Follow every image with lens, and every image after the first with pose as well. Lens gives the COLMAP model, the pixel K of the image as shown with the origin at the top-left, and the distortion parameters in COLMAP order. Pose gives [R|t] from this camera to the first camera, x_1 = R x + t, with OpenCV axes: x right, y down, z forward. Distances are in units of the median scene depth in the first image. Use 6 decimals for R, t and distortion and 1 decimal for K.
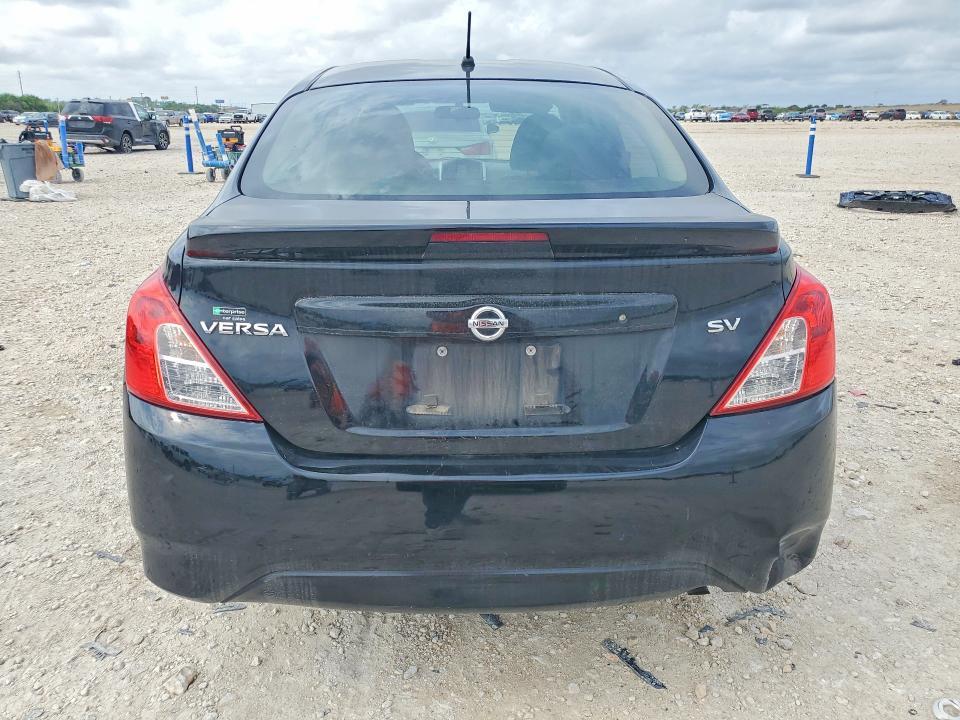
lens RADIAL K [[786.6, 0, 480.0], [0, 786.6, 360.0], [0, 0, 1]] dist [0.075346, -0.092761]
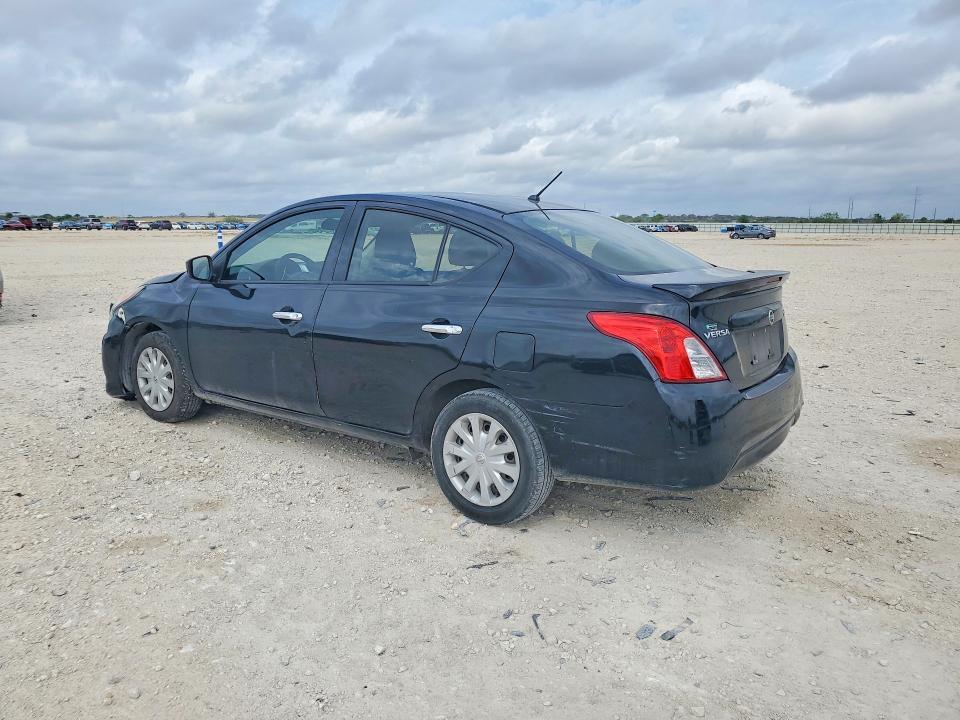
lens RADIAL K [[786.6, 0, 480.0], [0, 786.6, 360.0], [0, 0, 1]] dist [0.075346, -0.092761]
pose [[0.571131, -0.130894, 0.810356, -0.157412], [0.234887, 0.971985, -0.008544, -0.006677], [-0.786535, 0.195222, 0.585876, 0.024327]]
